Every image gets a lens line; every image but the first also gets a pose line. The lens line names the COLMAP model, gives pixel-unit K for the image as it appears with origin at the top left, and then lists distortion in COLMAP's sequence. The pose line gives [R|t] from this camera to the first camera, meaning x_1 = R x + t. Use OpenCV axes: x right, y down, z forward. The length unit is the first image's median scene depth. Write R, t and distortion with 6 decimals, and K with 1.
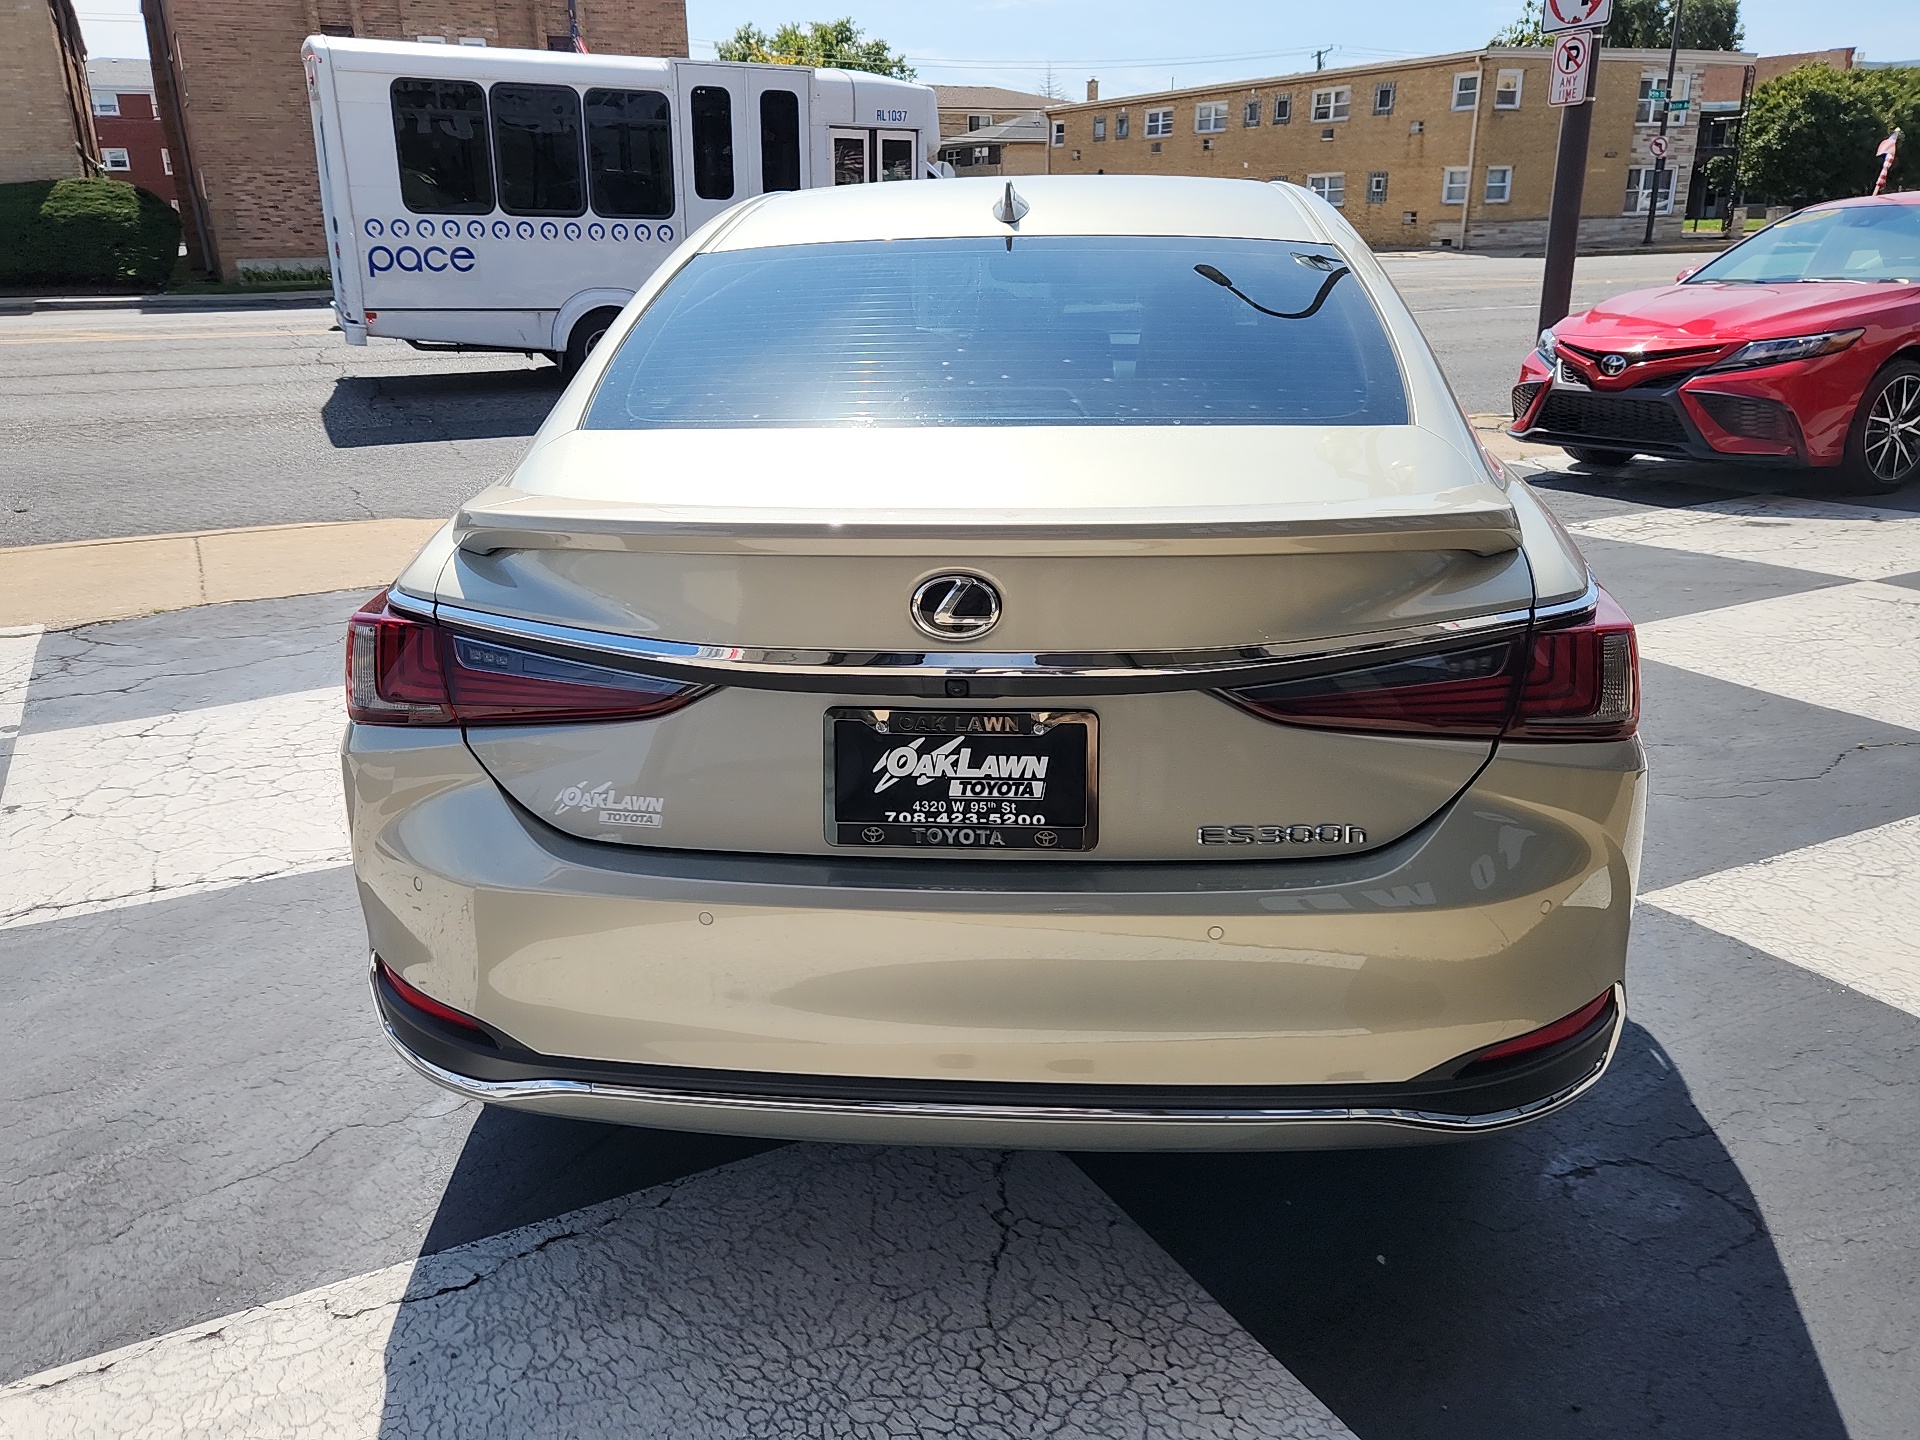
lens RADIAL K [[1490.9, 0, 981.7], [0, 1490.9, 698.2], [0, 0, 1]] dist [0.079307, -0.075539]
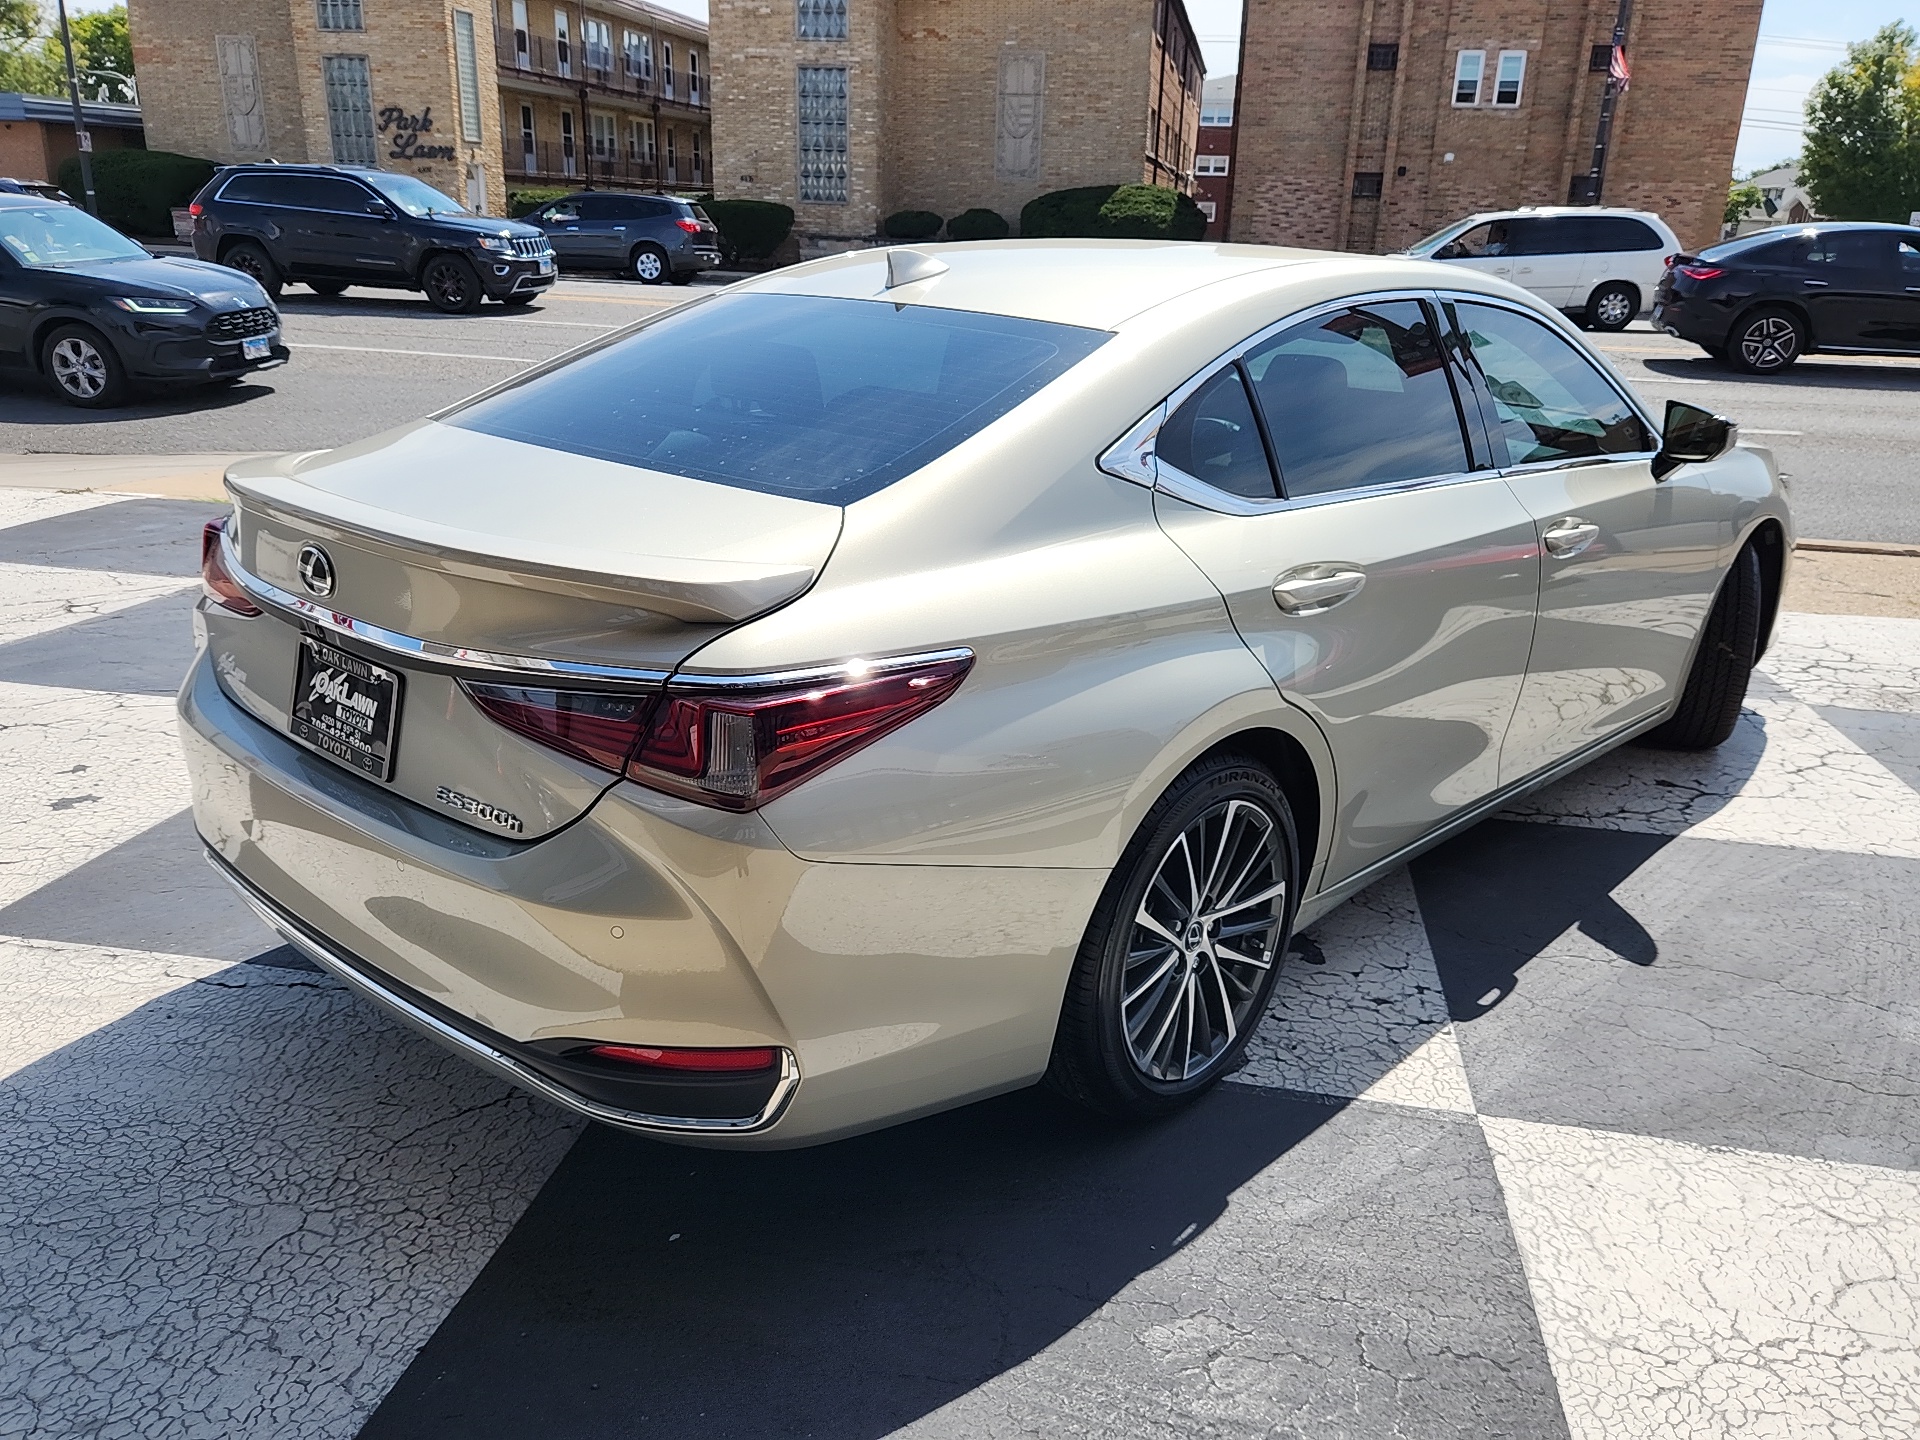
lens RADIAL K [[1490.9, 0, 981.7], [0, 1490.9, 698.2], [0, 0, 1]] dist [0.079307, -0.075539]
pose [[0.797266, 0.223295, -0.560809, 0.063352], [-0.225925, 0.971920, 0.065802, -0.008939], [0.559755, 0.074239, 0.825326, 0.011627]]
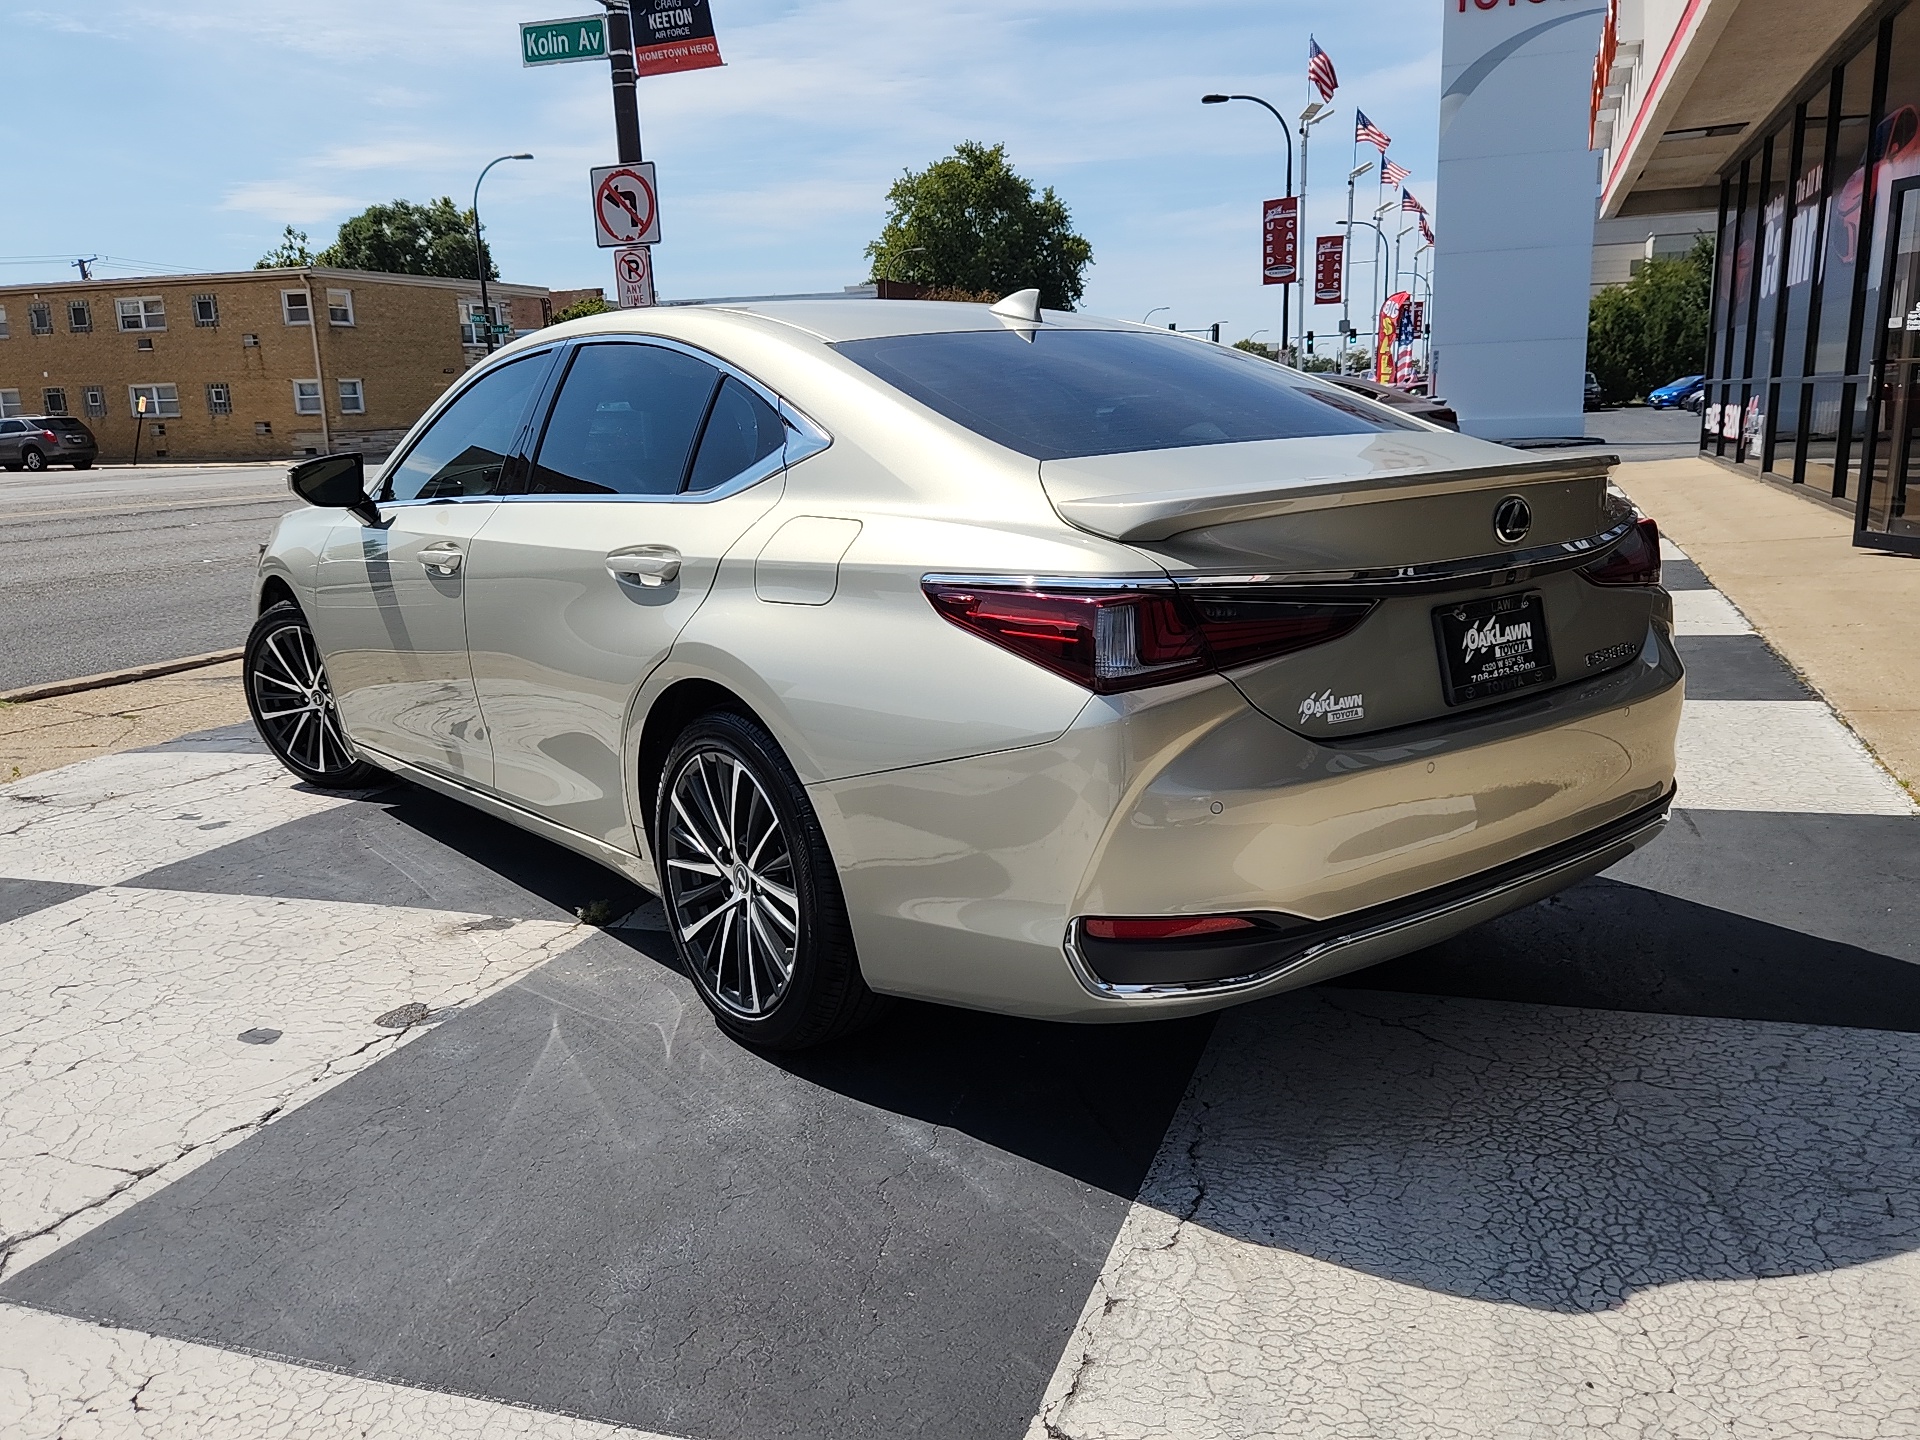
lens RADIAL K [[1490.9, 0, 981.7], [0, 1490.9, 698.2], [0, 0, 1]] dist [0.079307, -0.075539]
pose [[0.719365, -0.140642, 0.680245, -0.074262], [0.232357, 0.971597, -0.044840, 0.002849], [-0.654617, 0.190316, 0.731612, 0.014220]]
